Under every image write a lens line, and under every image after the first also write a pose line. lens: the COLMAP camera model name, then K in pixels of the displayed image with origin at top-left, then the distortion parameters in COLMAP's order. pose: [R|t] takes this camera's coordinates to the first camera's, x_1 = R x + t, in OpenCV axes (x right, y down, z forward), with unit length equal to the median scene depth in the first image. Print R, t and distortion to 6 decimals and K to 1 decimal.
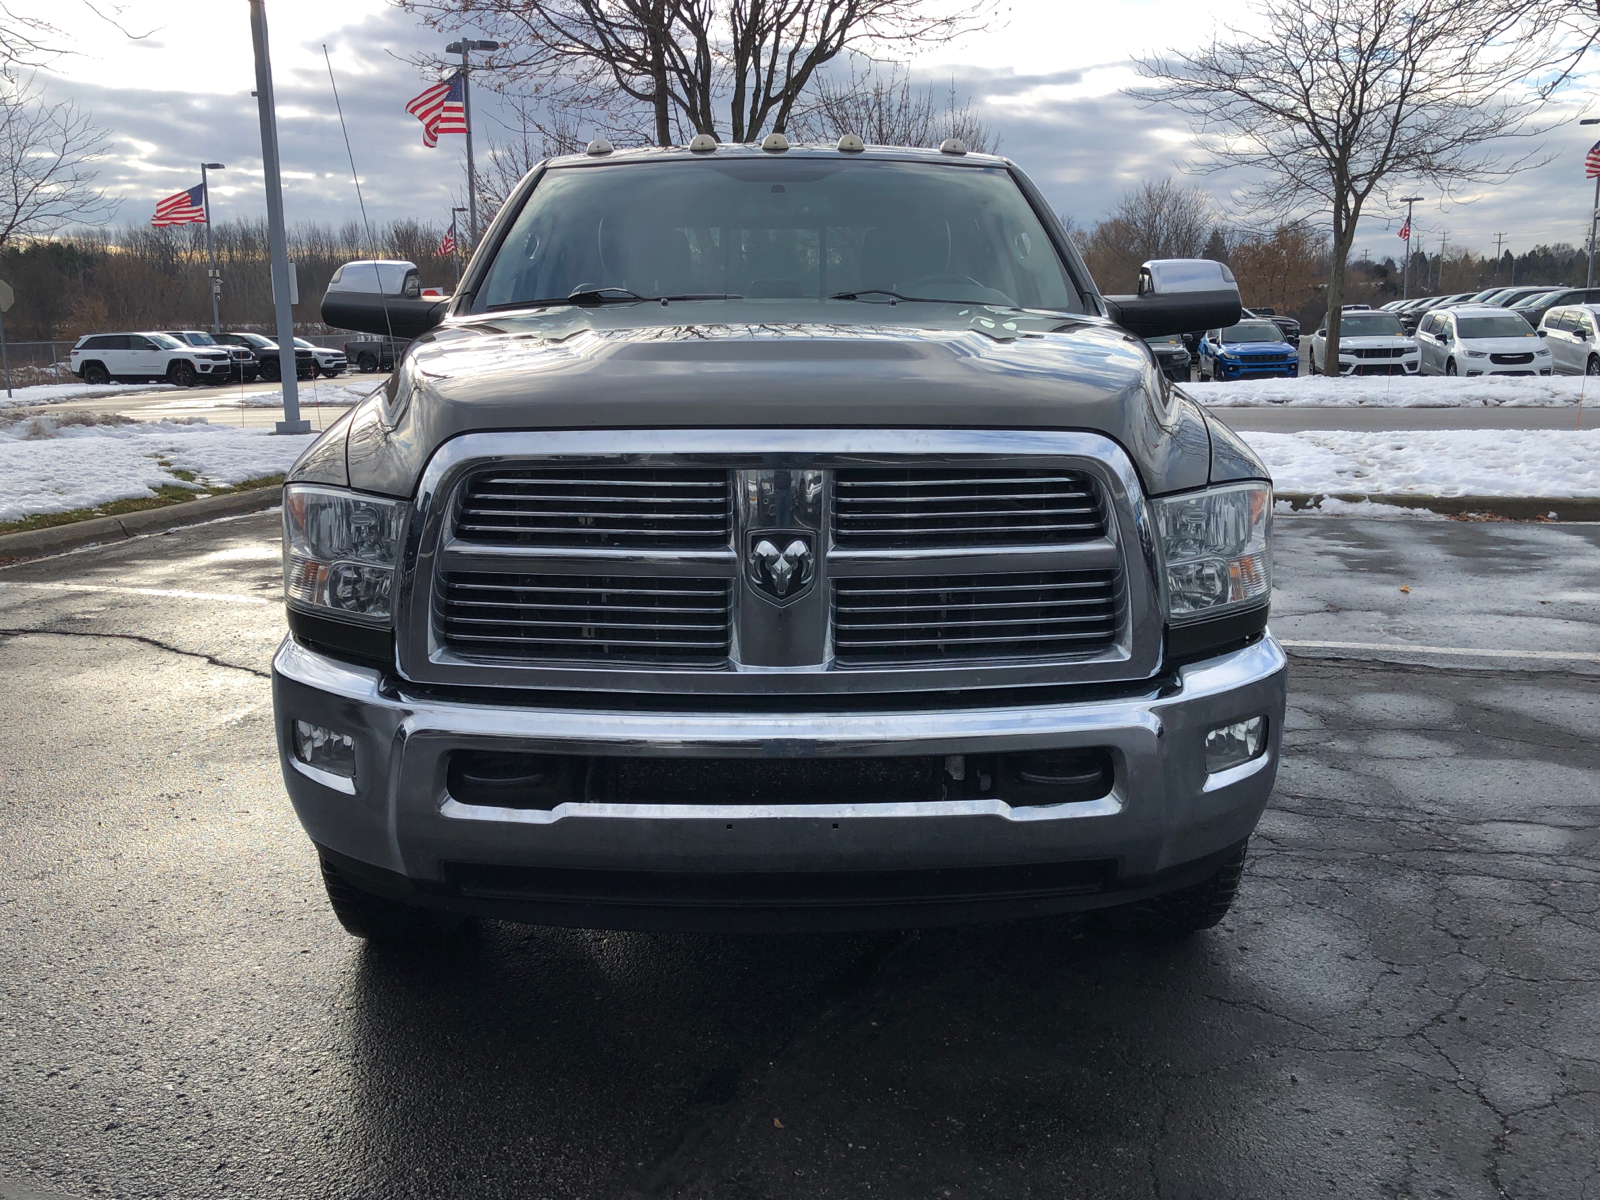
lens RADIAL K [[1579.6, 0, 808.7], [0, 1579.6, 606.5], [0, 0, 1]] dist [0.015173, 0.000000]
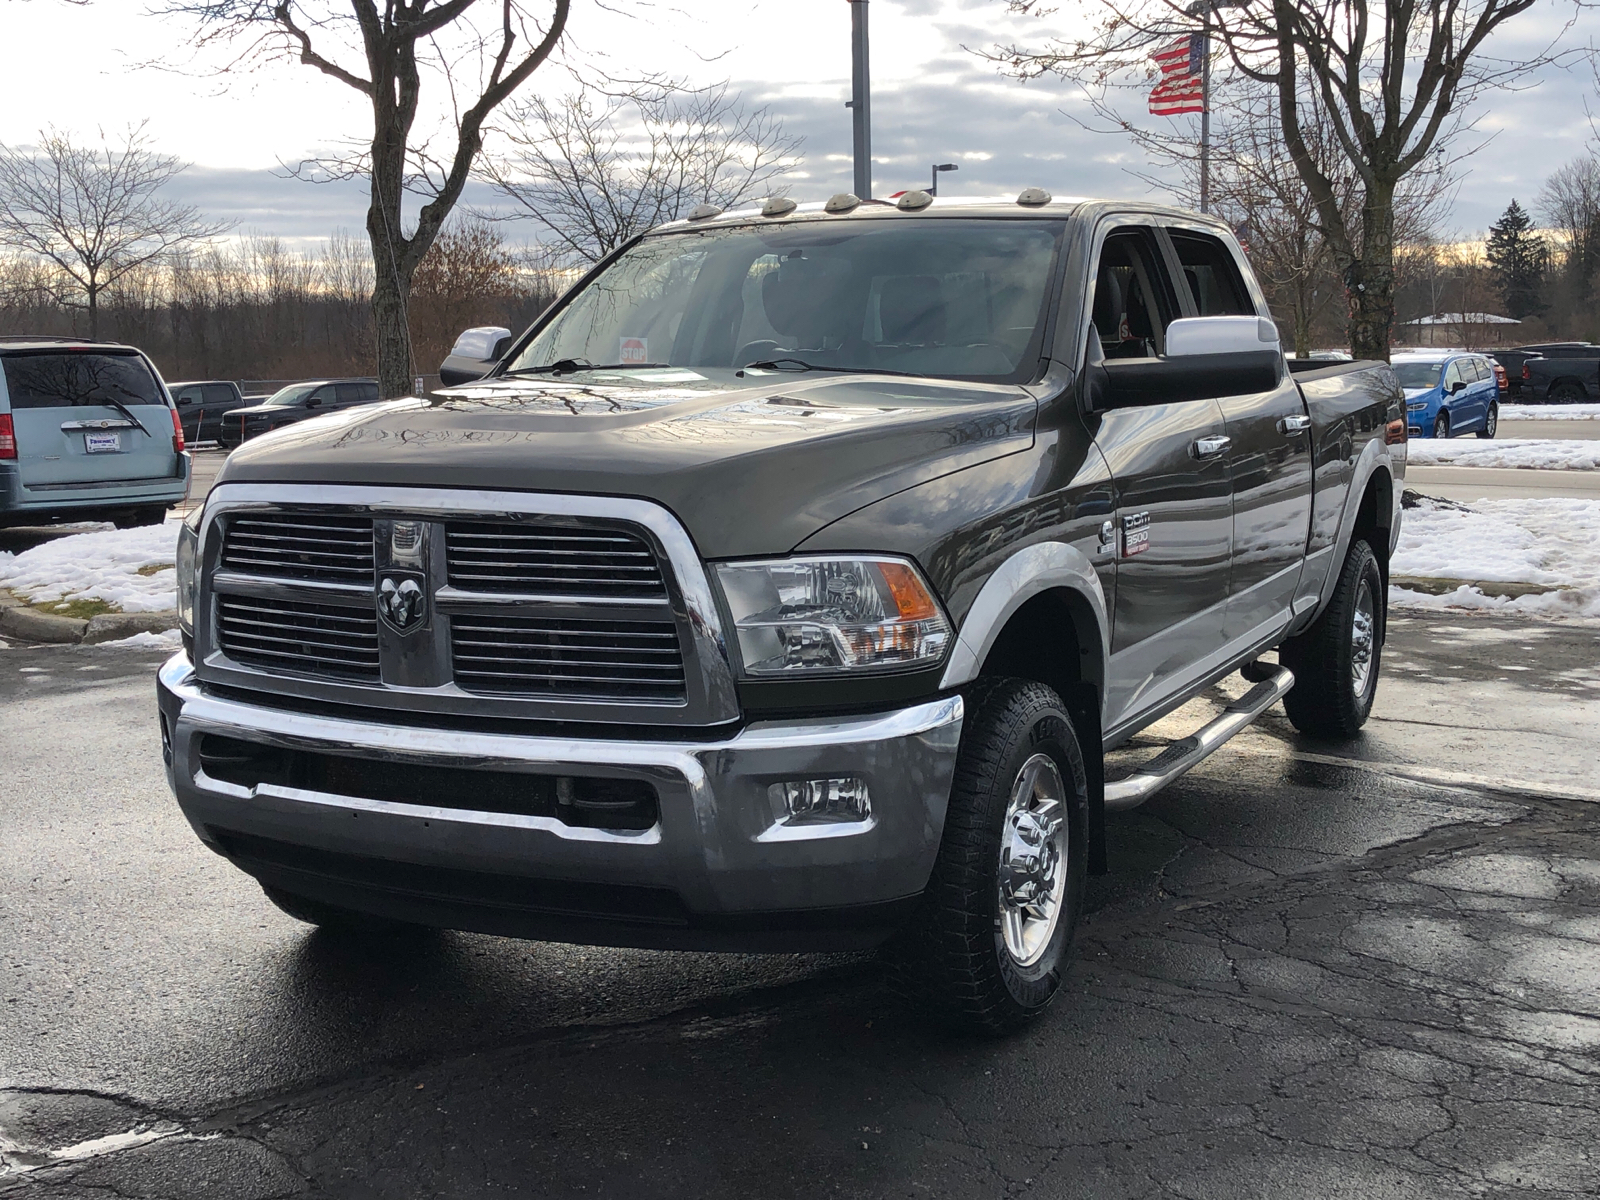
lens RADIAL K [[2400.1, 0, 795.7], [0, 2400.1, 601.1], [0, 0, 1]] dist [0.016218, 0.000000]
pose [[0.844415, 0.053910, -0.532971, 1.143946], [-0.089143, 0.995192, -0.040570, 0.020948], [0.528221, 0.081768, 0.845161, -0.367696]]
